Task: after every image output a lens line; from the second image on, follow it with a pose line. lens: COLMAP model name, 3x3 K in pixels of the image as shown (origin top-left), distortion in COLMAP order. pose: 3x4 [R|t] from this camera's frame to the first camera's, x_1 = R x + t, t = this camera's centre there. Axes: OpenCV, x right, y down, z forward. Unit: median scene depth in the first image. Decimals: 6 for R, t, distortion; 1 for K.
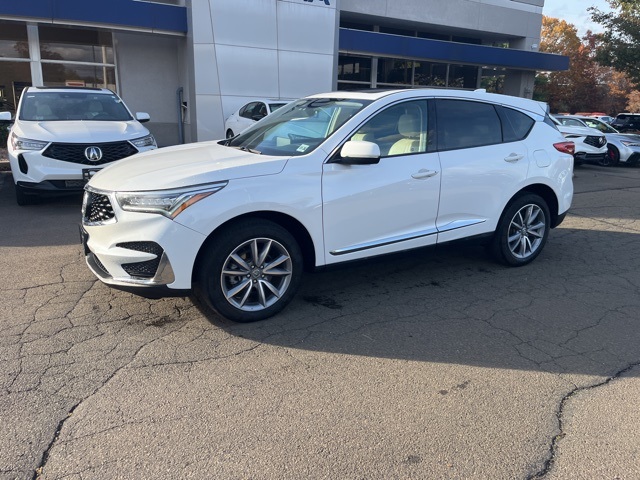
lens RADIAL K [[482.8, 0, 320.1], [0, 482.8, 236.1], [0, 0, 1]] dist [0.075882, -0.097276]
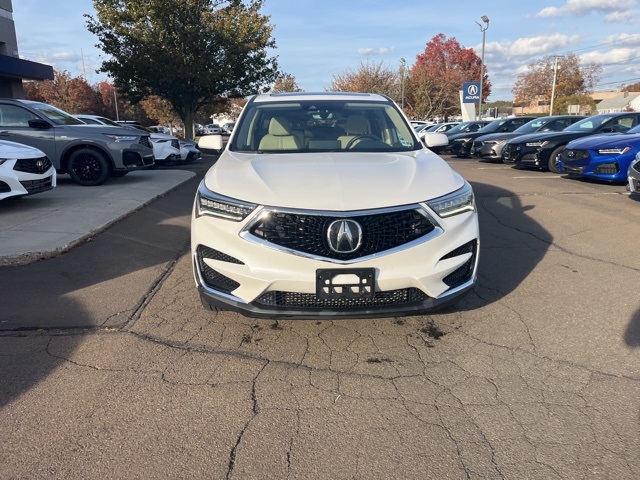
lens RADIAL K [[482.8, 0, 318.7], [0, 482.8, 229.4], [0, 0, 1]] dist [0.075882, -0.097276]
pose [[0.448597, -0.225012, 0.864945, -0.920688], [0.253018, 0.960170, 0.118558, -0.141867], [-0.857171, 0.165662, 0.487661, 0.535080]]
